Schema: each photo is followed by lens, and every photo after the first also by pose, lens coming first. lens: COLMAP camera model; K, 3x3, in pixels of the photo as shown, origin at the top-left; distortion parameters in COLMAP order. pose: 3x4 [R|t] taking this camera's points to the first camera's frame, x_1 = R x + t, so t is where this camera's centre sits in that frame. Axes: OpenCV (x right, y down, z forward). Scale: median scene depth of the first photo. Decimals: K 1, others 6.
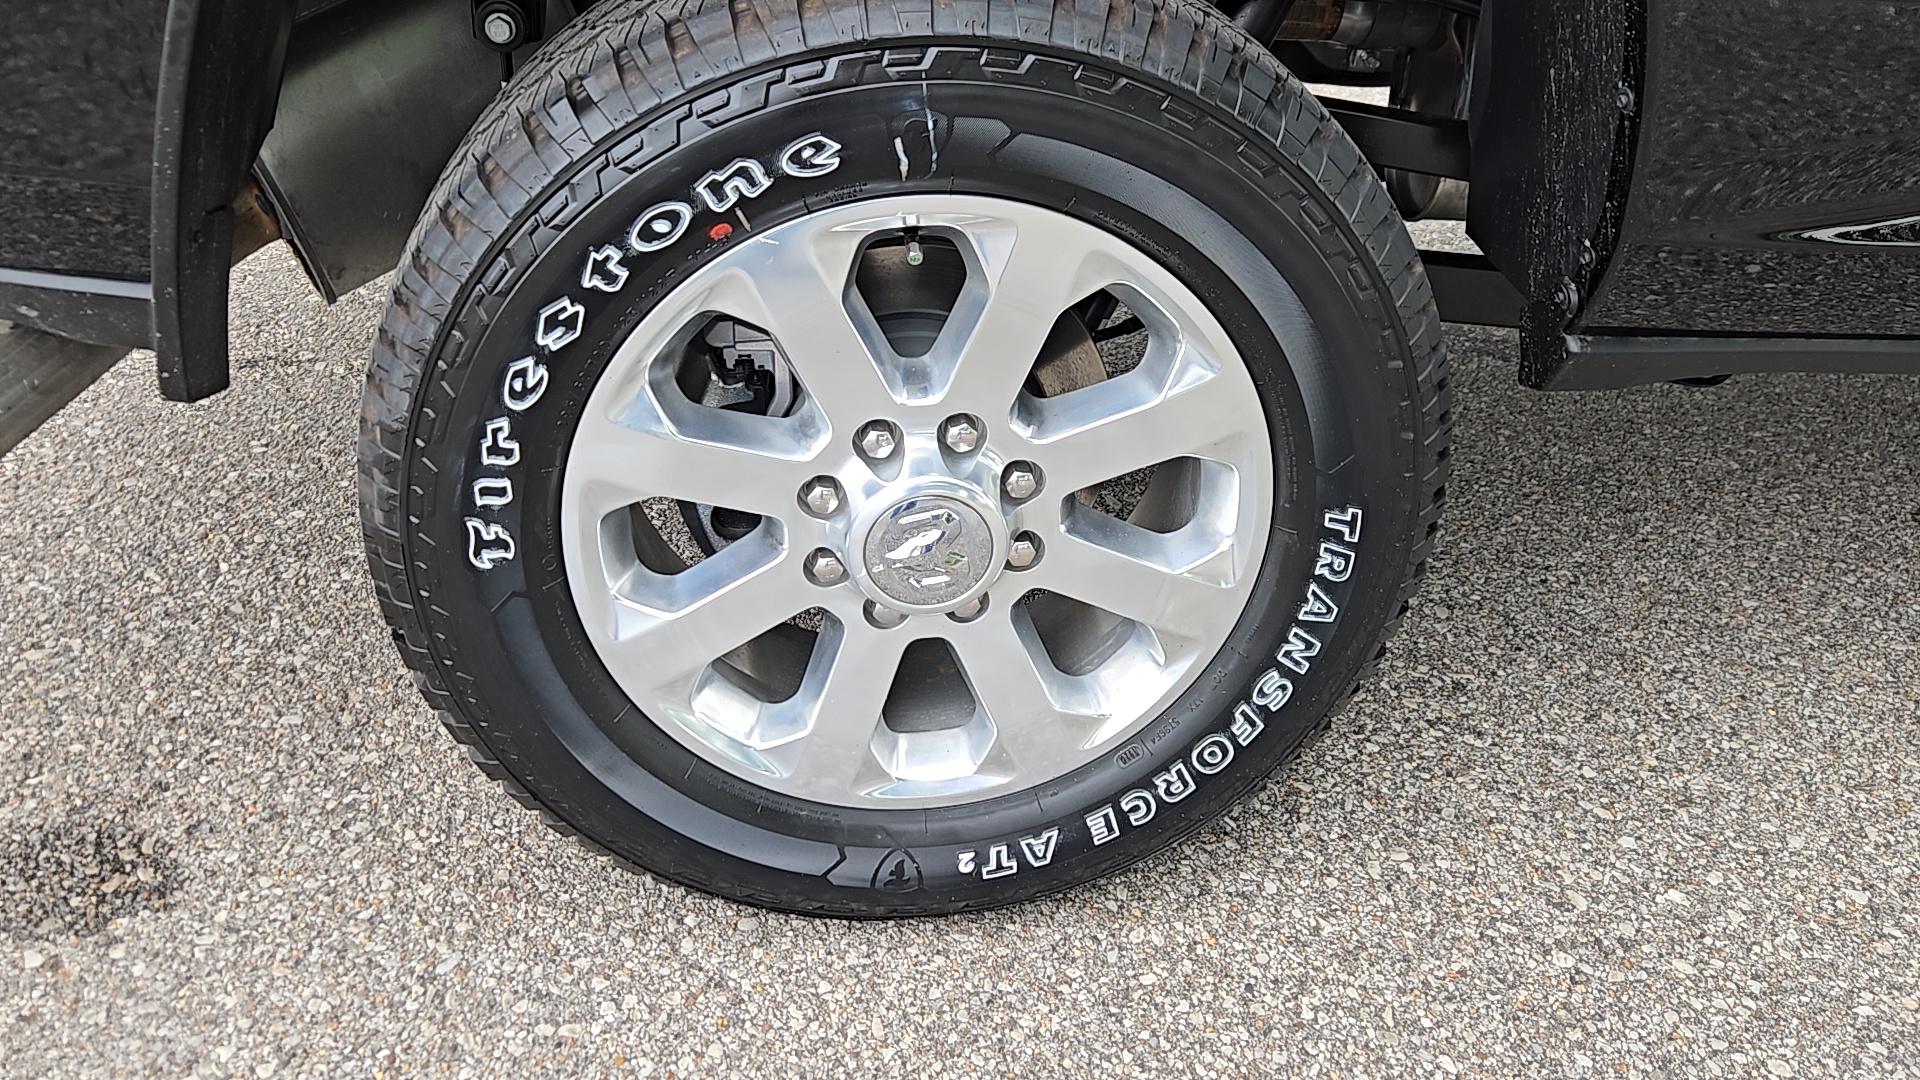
lens RADIAL K [[1590.7, 0, 951.0], [0, 1590.7, 539.8], [0, 0, 1]] dist [0.010693, -0.003208]
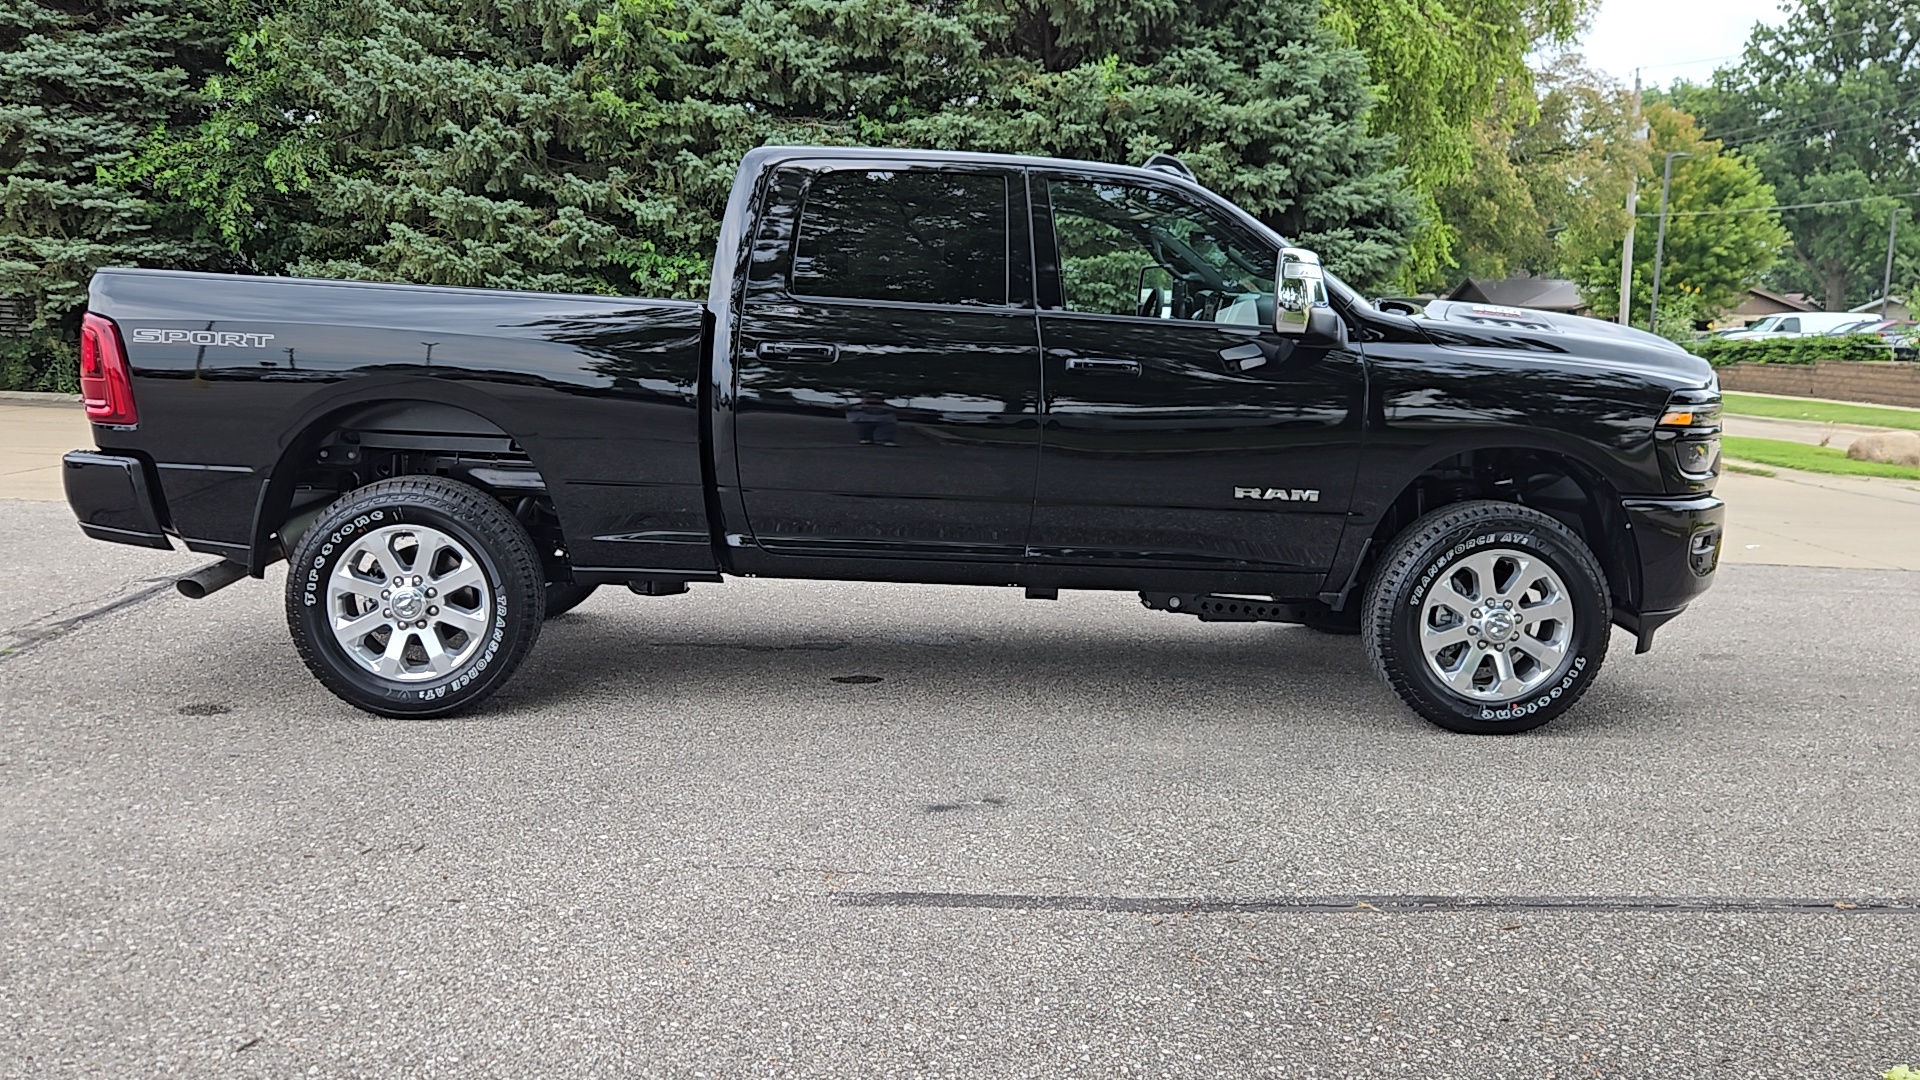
lens RADIAL K [[1596.0, 0, 956.8], [0, 1596.0, 544.2], [0, 0, 1]] dist [0.008873, 0.002448]
pose [[0.998043, -0.012959, -0.061175, 1.816808], [-0.012005, 0.920387, -0.390824, 1.596280], [0.061369, 0.390794, 0.918430, -3.121262]]
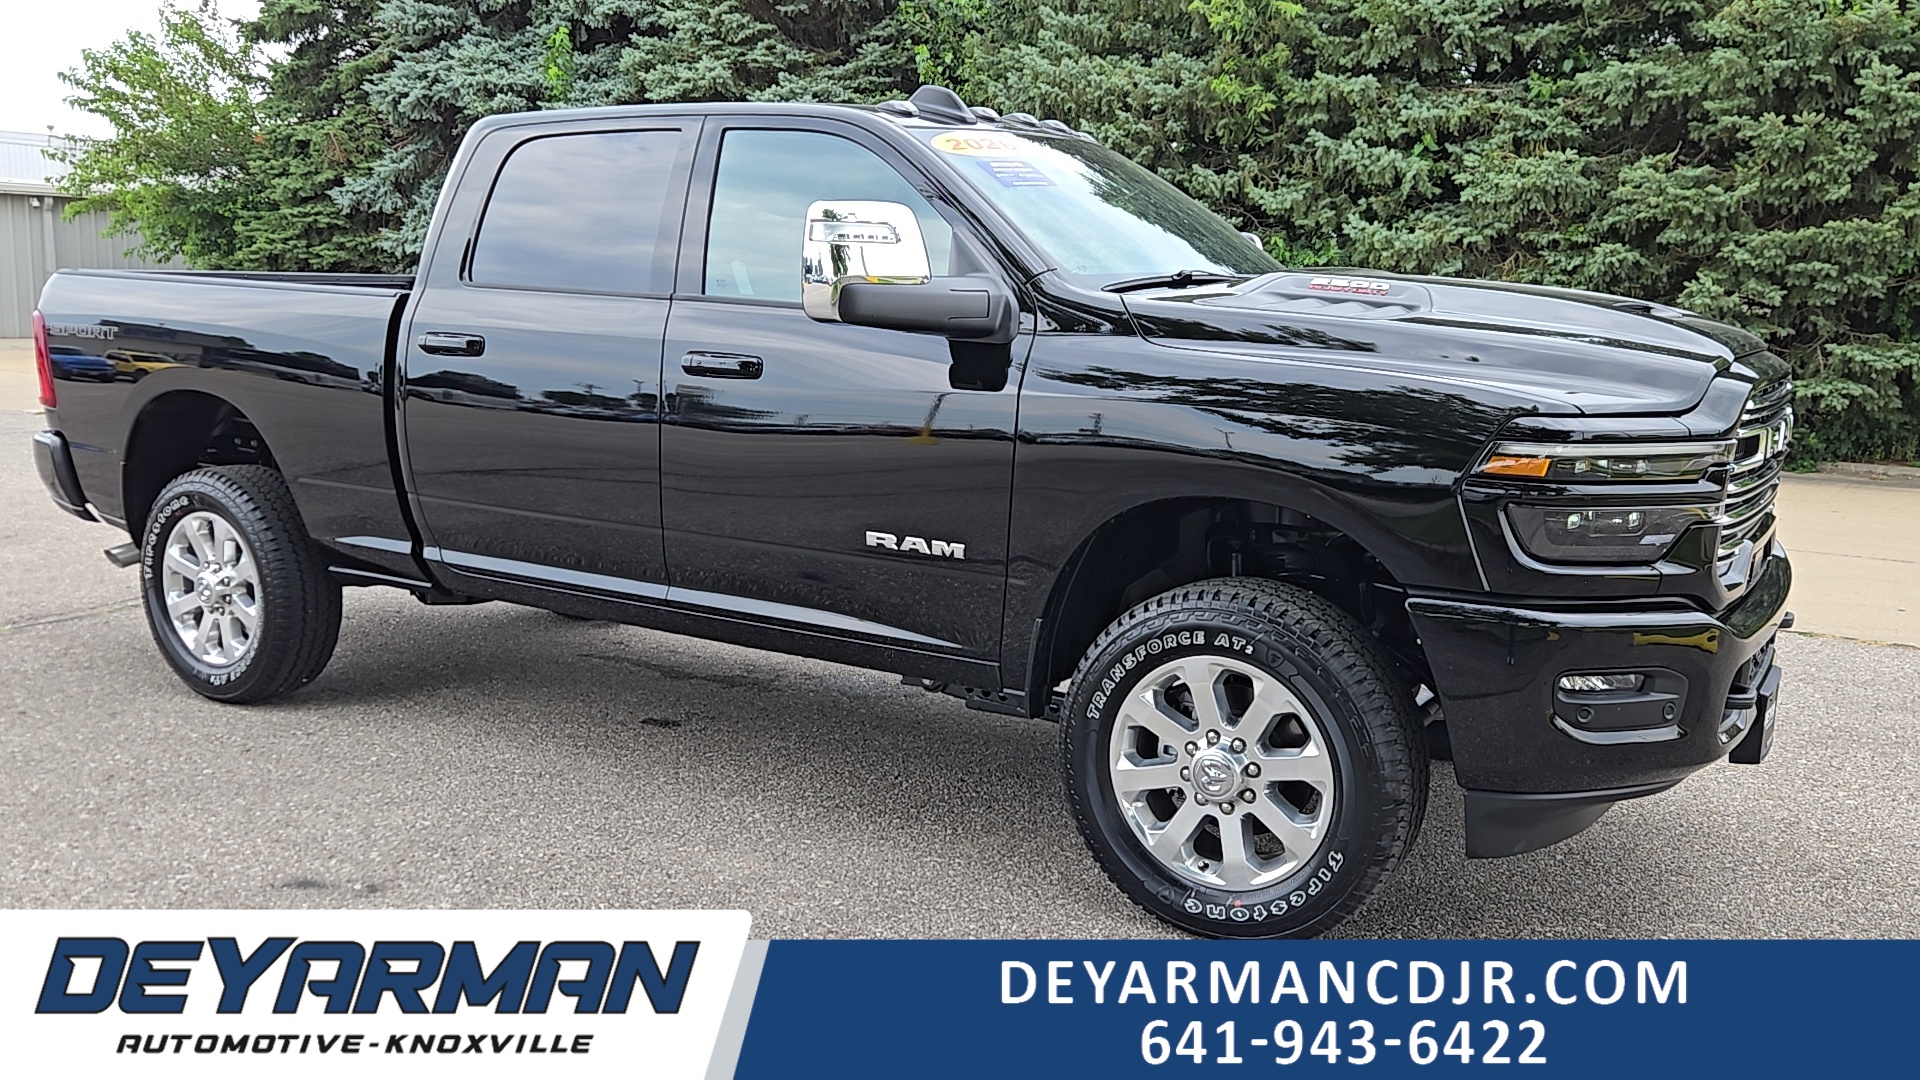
lens RADIAL K [[1590.7, 0, 951.0], [0, 1590.7, 539.8], [0, 0, 1]] dist [0.010693, -0.003208]
pose [[0.784137, 0.057796, -0.617891, 4.548803], [-0.299555, 0.907232, -0.295291, 0.595054], [0.543503, 0.416641, 0.728707, -1.257136]]
